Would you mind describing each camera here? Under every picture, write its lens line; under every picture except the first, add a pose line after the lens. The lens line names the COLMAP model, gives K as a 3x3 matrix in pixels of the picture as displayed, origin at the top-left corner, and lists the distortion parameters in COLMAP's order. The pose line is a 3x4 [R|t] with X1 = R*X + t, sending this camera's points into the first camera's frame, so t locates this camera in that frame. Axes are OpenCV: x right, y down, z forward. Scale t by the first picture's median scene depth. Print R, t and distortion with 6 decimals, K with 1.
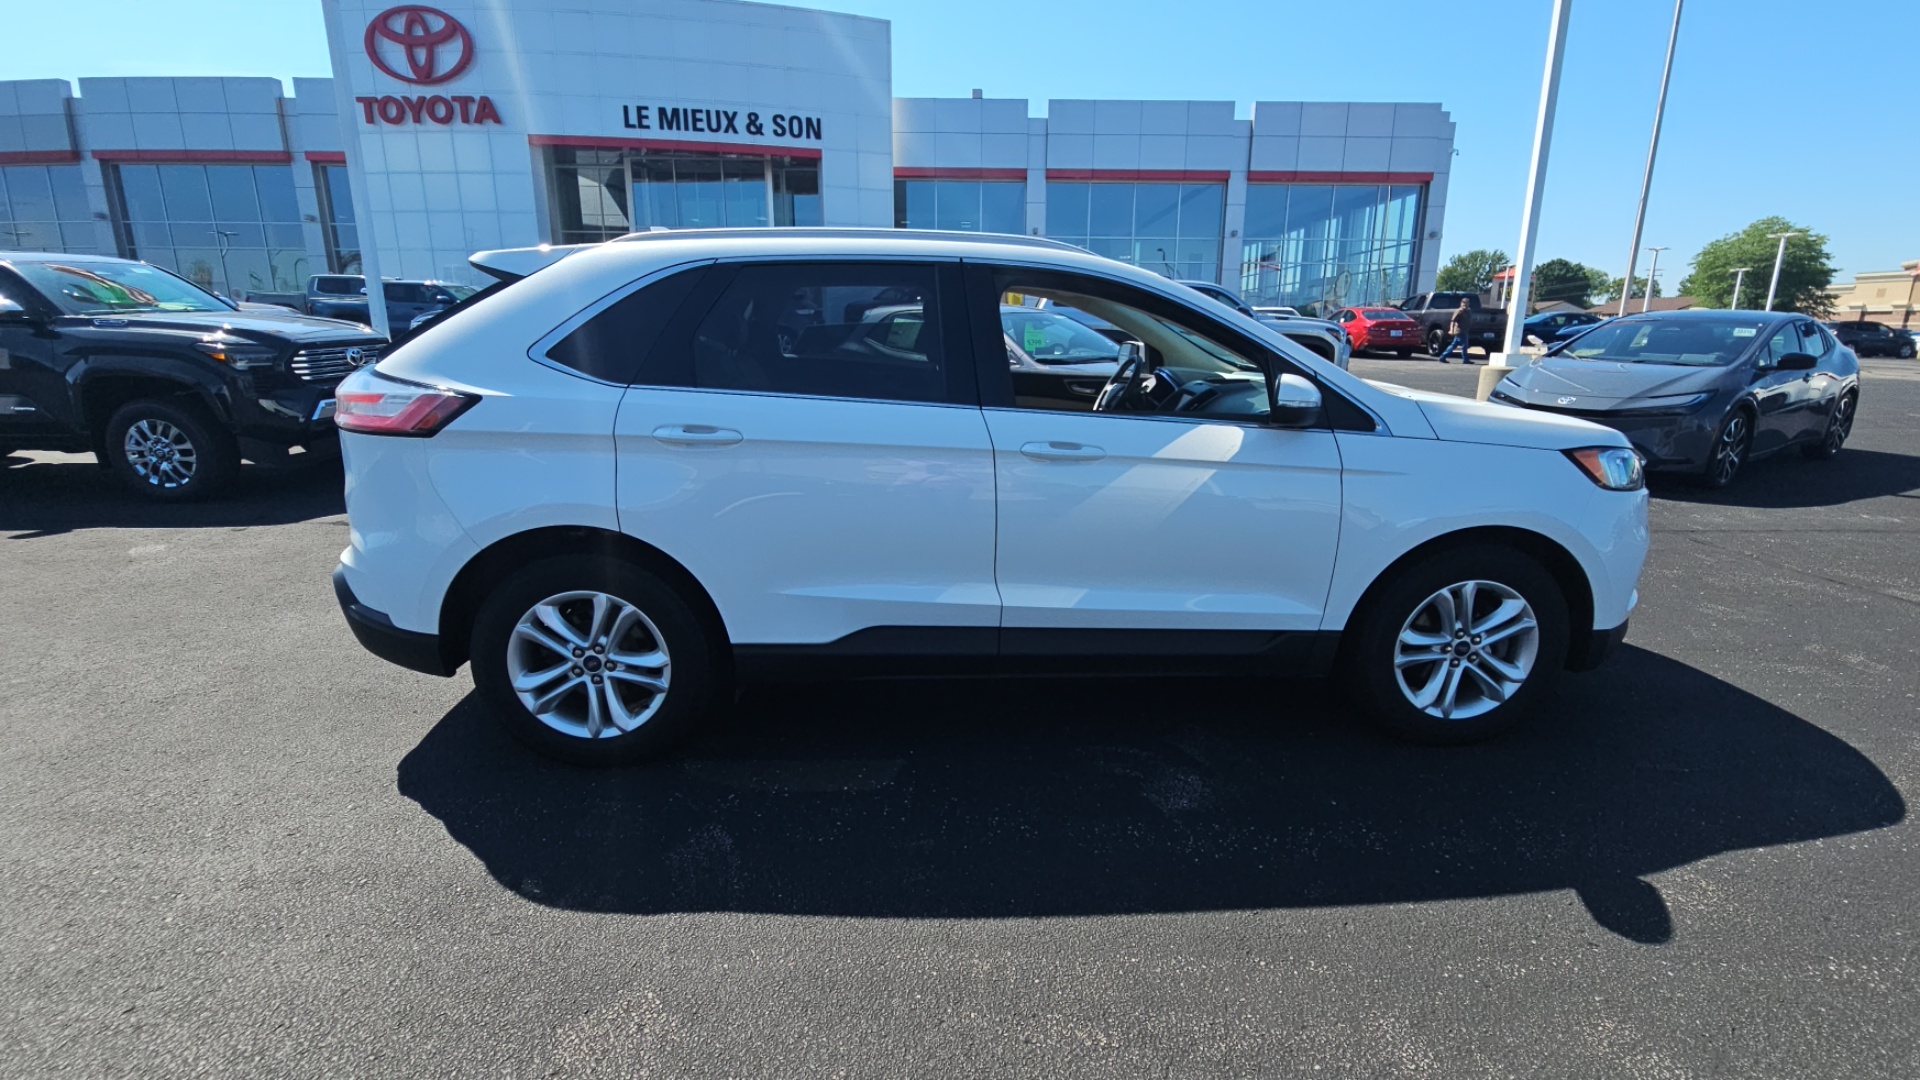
lens RADIAL K [[872.8, 0, 977.7], [0, 872.8, 543.8], [0, 0, 1]] dist [0.009987, -0.007440]
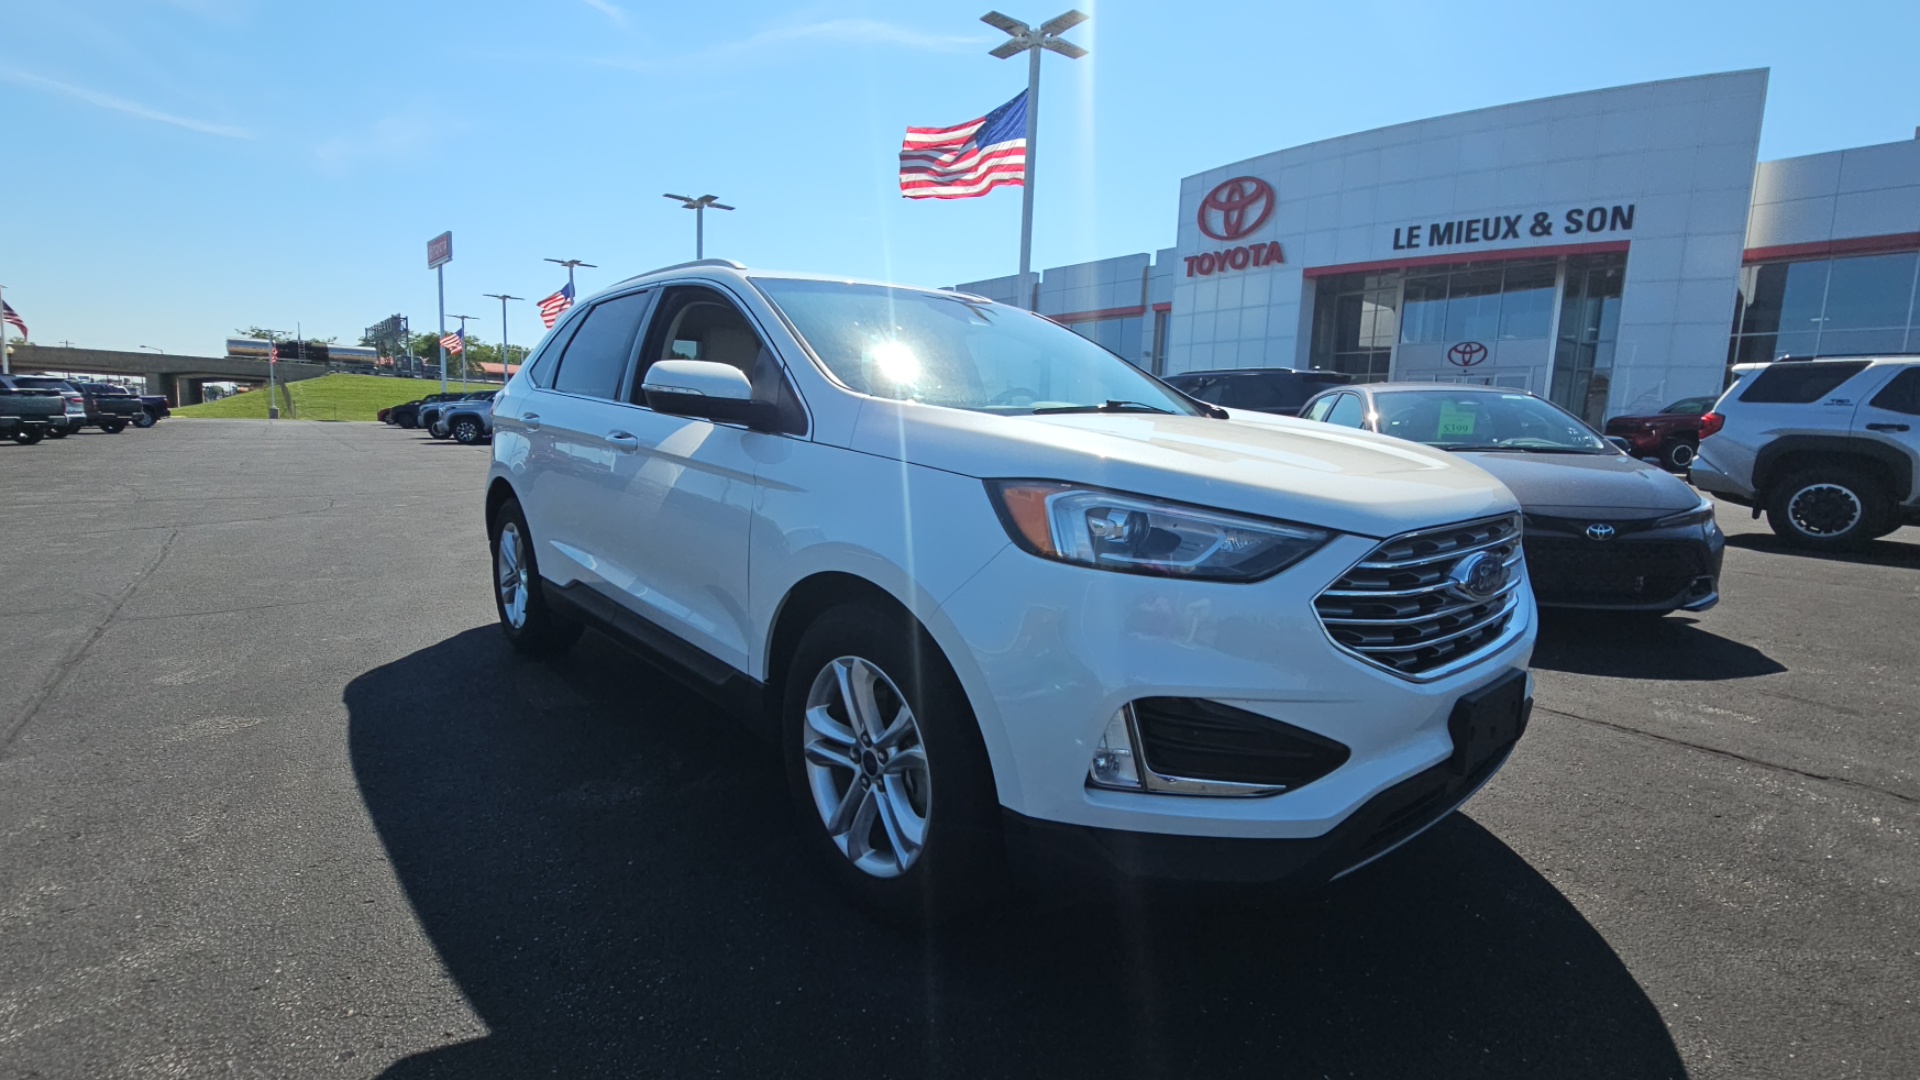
lens RADIAL K [[872.8, 0, 977.7], [0, 872.8, 543.8], [0, 0, 1]] dist [0.009987, -0.007440]
pose [[0.612481, 0.117537, -0.781698, 0.131210], [-0.226124, 0.973612, -0.030780, -0.004974], [0.757453, 0.195613, 0.622897, 0.072285]]
